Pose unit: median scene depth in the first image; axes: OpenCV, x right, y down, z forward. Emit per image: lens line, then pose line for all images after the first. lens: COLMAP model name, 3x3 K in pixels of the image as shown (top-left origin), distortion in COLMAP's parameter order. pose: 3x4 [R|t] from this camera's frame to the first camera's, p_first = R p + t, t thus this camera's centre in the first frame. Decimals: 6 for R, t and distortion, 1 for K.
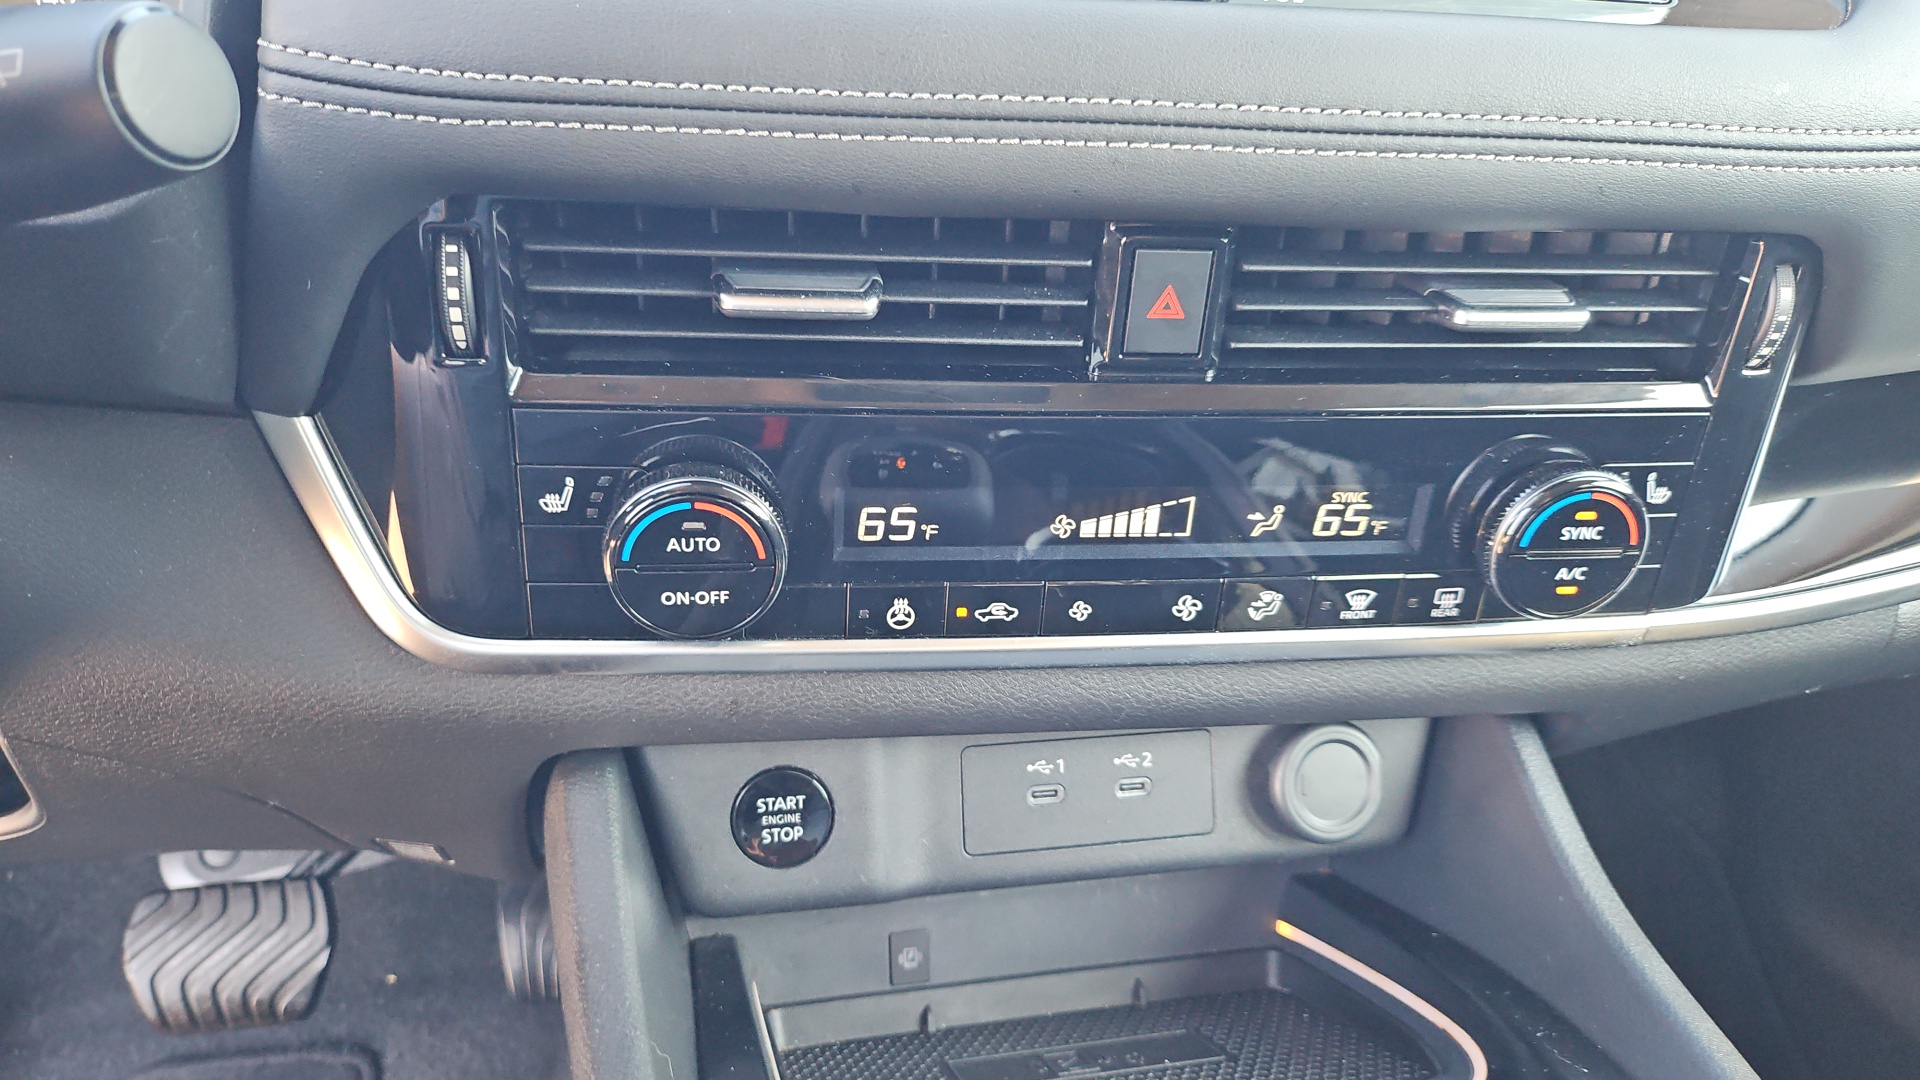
lens RADIAL K [[1393.1, 0, 972.3], [0, 1393.1, 530.9], [0, 0, 1]] dist [0.049091, -0.078163]
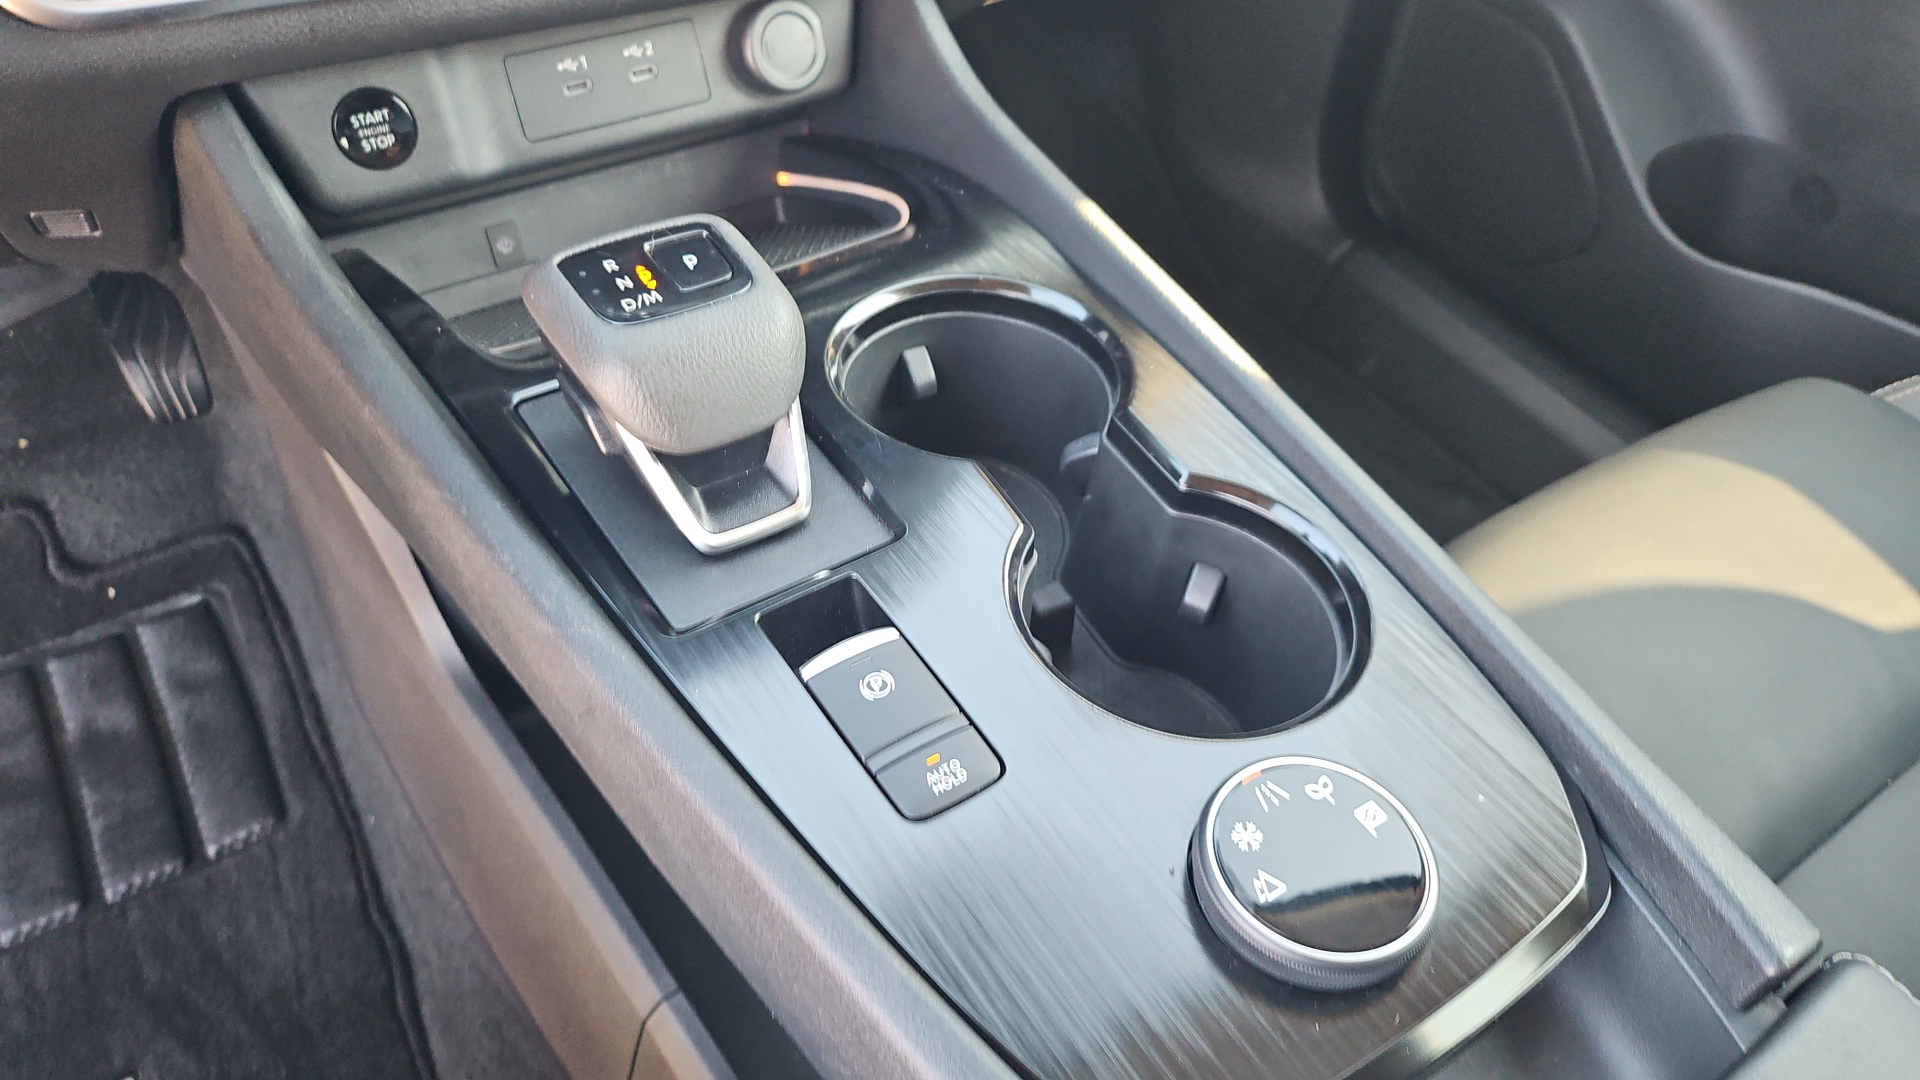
lens RADIAL K [[1393.1, 0, 972.3], [0, 1393.1, 530.9], [0, 0, 1]] dist [0.049091, -0.078163]
pose [[0.938287, -0.241816, 0.247270, -0.027741], [0.127839, 0.906802, 0.401705, 0.091072], [-0.321363, -0.345304, 0.881754, -0.459765]]
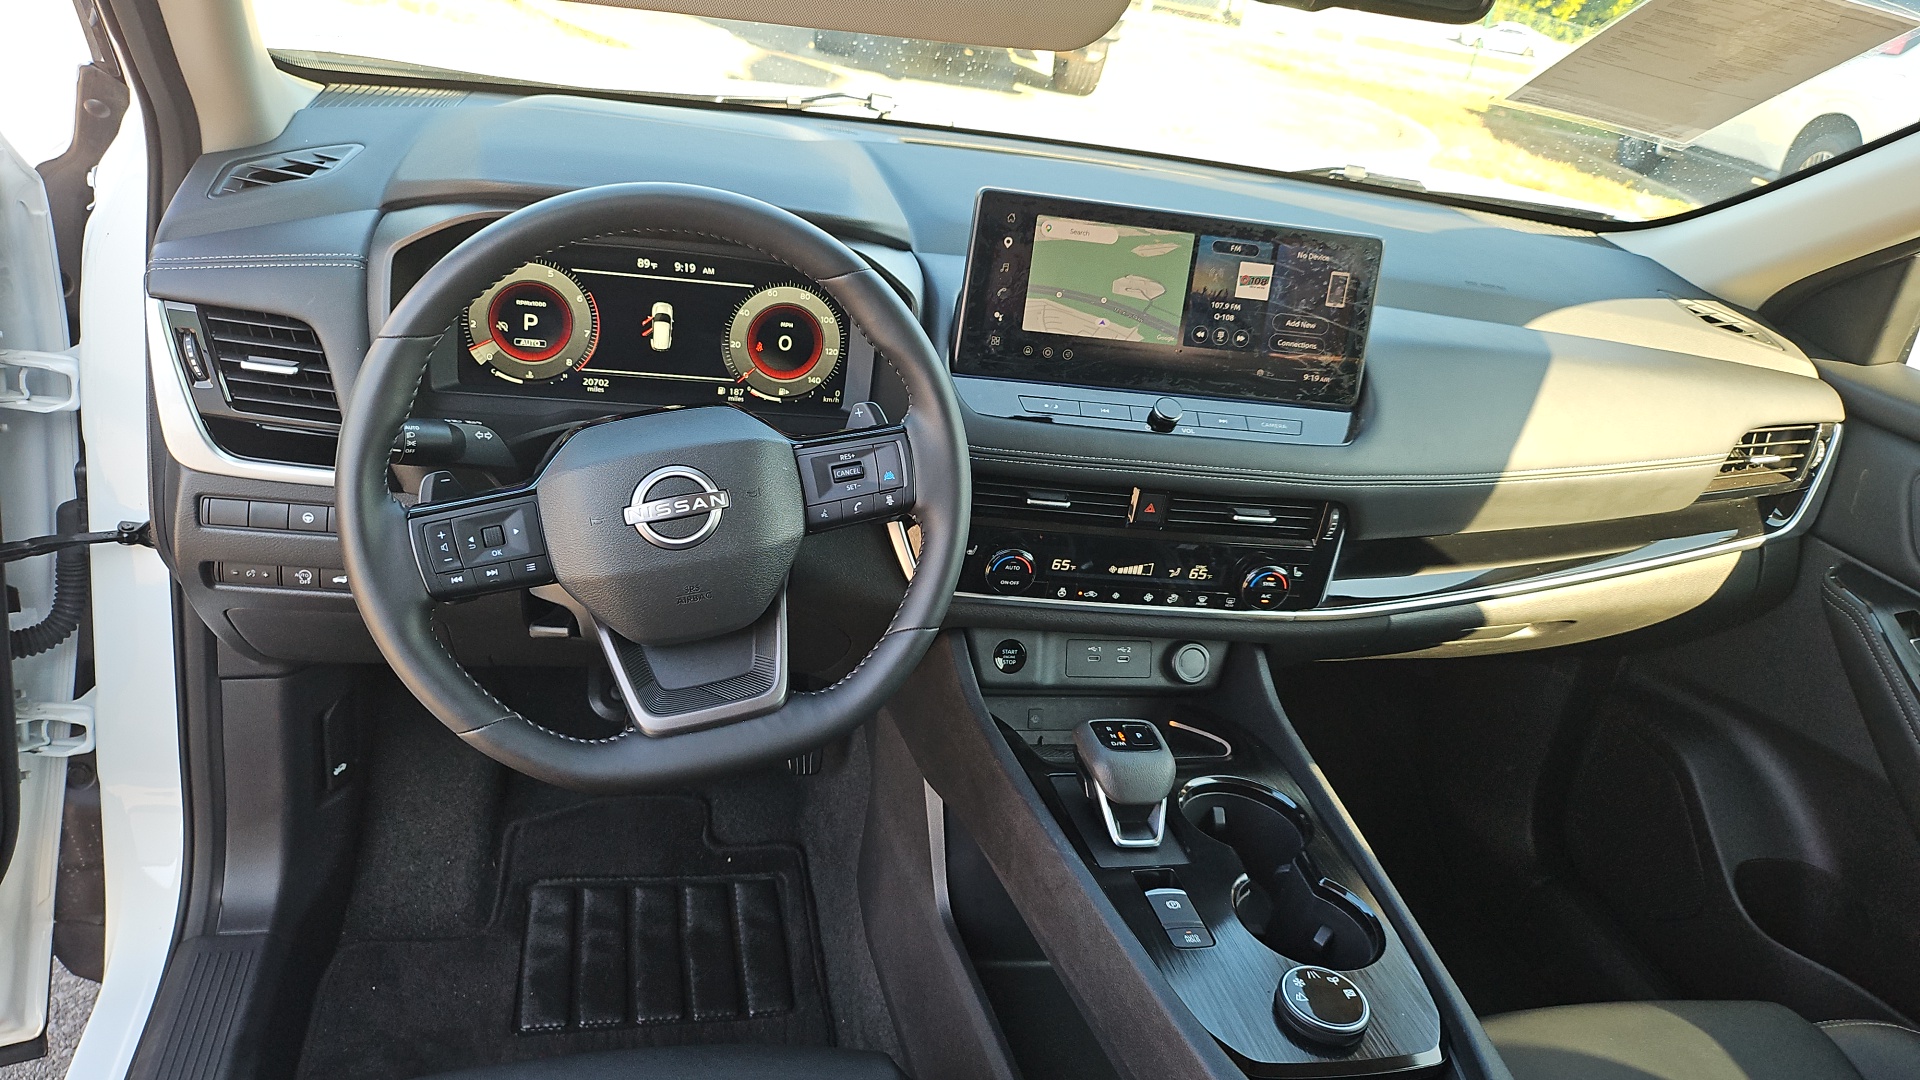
lens RADIAL K [[1364.0, 0, 959.7], [0, 1364.0, 511.8], [0, 0, 1]] dist [0.089394, -0.096764]
pose [[0.996140, 0.080381, 0.035258, -0.374507], [-0.079897, 0.996691, -0.014926, -0.055138], [-0.036341, 0.012051, 0.999267, -1.965663]]
